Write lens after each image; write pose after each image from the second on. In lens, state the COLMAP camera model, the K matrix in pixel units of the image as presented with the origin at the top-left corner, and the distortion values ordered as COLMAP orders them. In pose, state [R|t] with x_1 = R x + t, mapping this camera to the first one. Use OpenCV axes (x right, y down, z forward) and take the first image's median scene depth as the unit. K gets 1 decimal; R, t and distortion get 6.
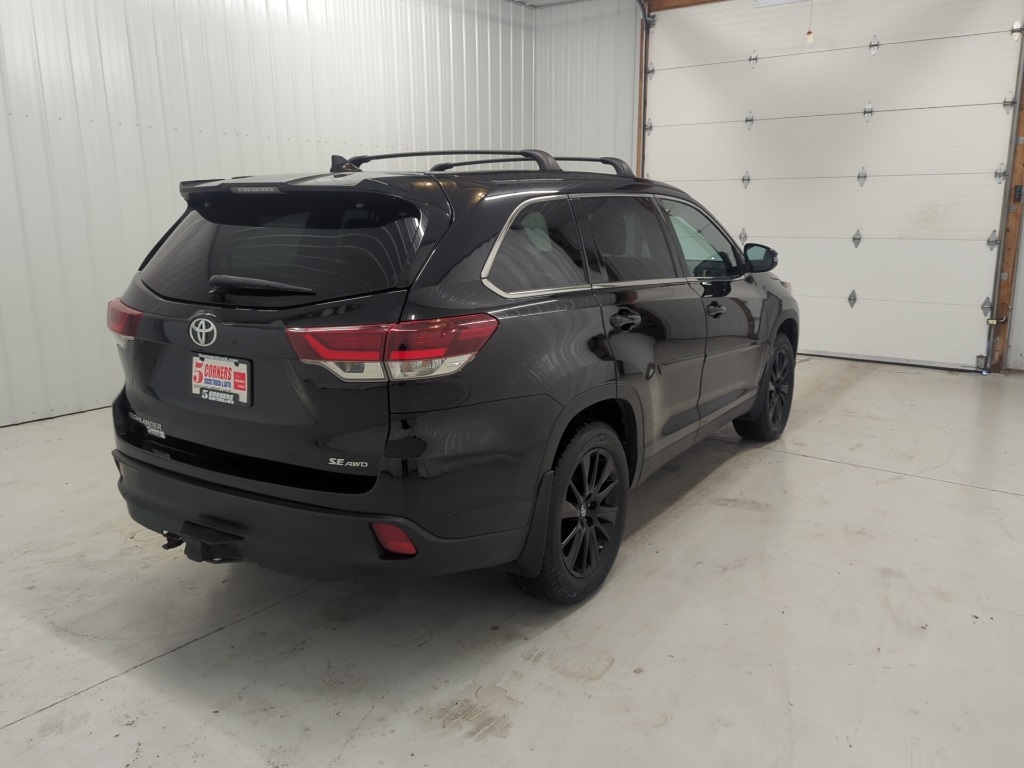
lens RADIAL K [[837.0, 0, 518.0], [0, 837.0, 368.6], [0, 0, 1]] dist [0.068123, -0.068912]
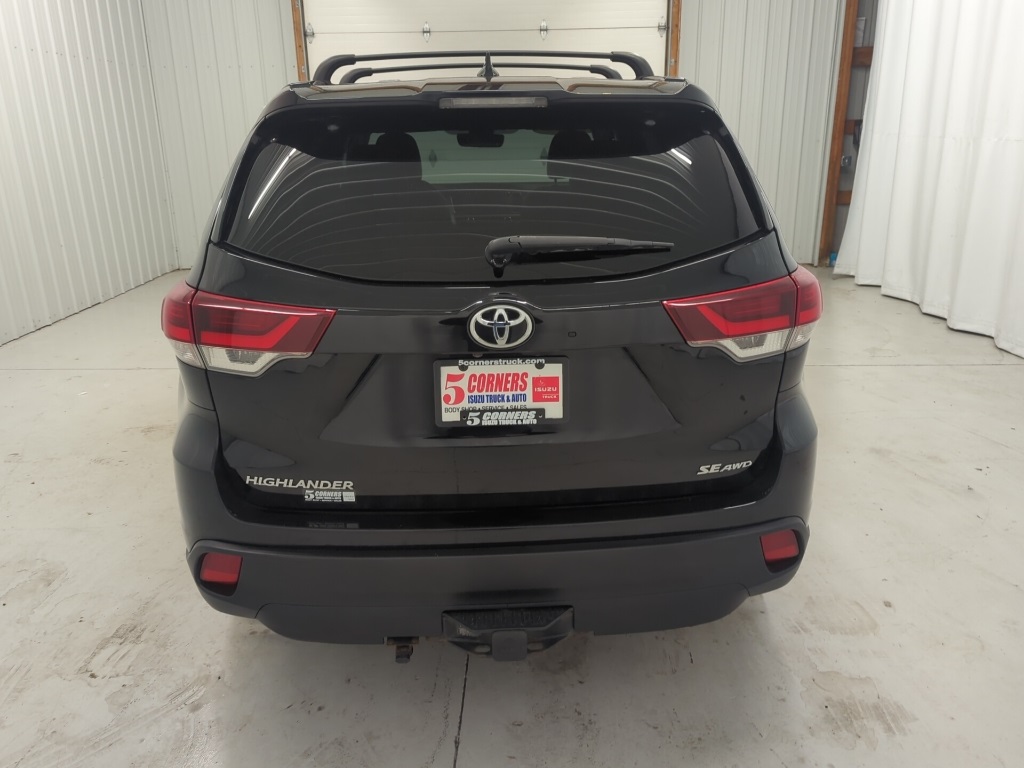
lens RADIAL K [[837.0, 0, 518.0], [0, 837.0, 368.6], [0, 0, 1]] dist [0.068123, -0.068912]
pose [[0.819377, -0.173808, 0.546272, -0.705437], [0.124567, 0.984142, 0.126282, -0.088885], [-0.559558, -0.035425, 0.828034, 0.442127]]
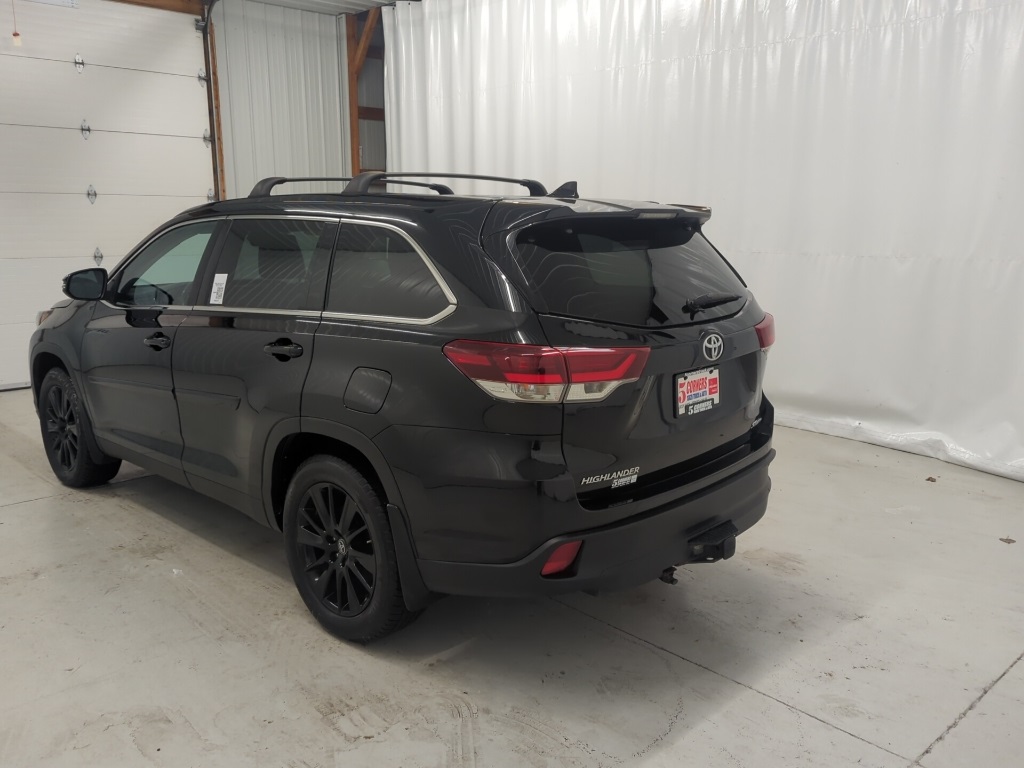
lens RADIAL K [[837.0, 0, 518.0], [0, 837.0, 368.6], [0, 0, 1]] dist [0.068123, -0.068912]
pose [[0.191274, -0.171583, 0.966423, -1.431364], [0.188016, 0.972775, 0.135498, -0.204496], [-0.963361, 0.155785, 0.218327, 0.985030]]
